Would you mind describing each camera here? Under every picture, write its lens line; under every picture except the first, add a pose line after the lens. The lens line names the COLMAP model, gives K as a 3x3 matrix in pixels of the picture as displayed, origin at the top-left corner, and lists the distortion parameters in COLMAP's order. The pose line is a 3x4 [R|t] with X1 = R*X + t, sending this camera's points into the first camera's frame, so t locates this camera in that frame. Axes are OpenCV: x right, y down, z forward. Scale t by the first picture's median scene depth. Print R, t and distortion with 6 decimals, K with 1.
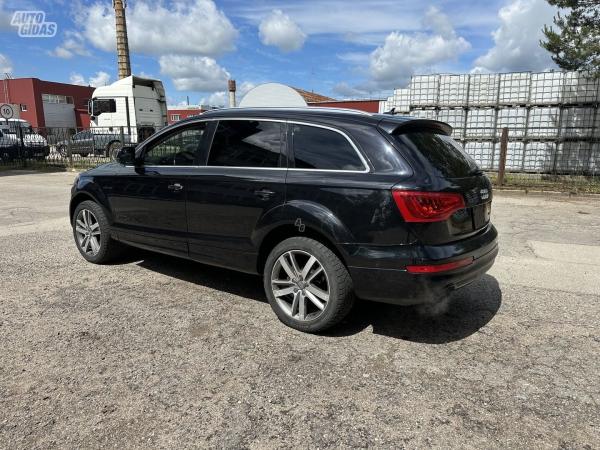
lens RADIAL K [[424.6, 0, 300.0], [0, 424.6, 225.0], [0, 0, 1]] dist [0.023776, -0.033769]
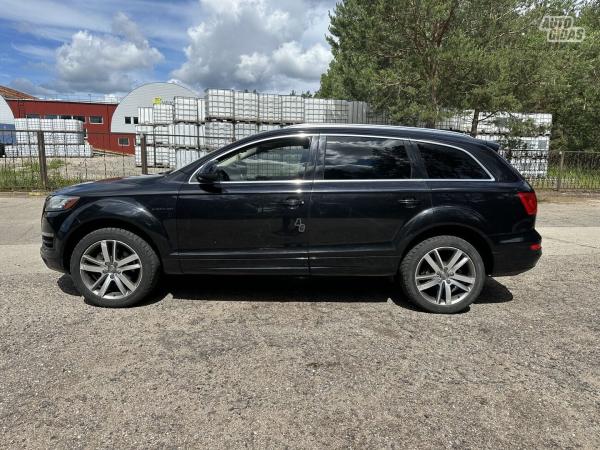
lens RADIAL K [[425.2, 0, 300.0], [0, 425.2, 225.0], [0, 0, 1]] dist [0.004010, -0.010357]
pose [[0.791457, -0.085820, 0.605170, -0.684005], [0.096835, 0.995195, 0.014486, -0.040044], [-0.603505, 0.047136, 0.795965, 0.179380]]
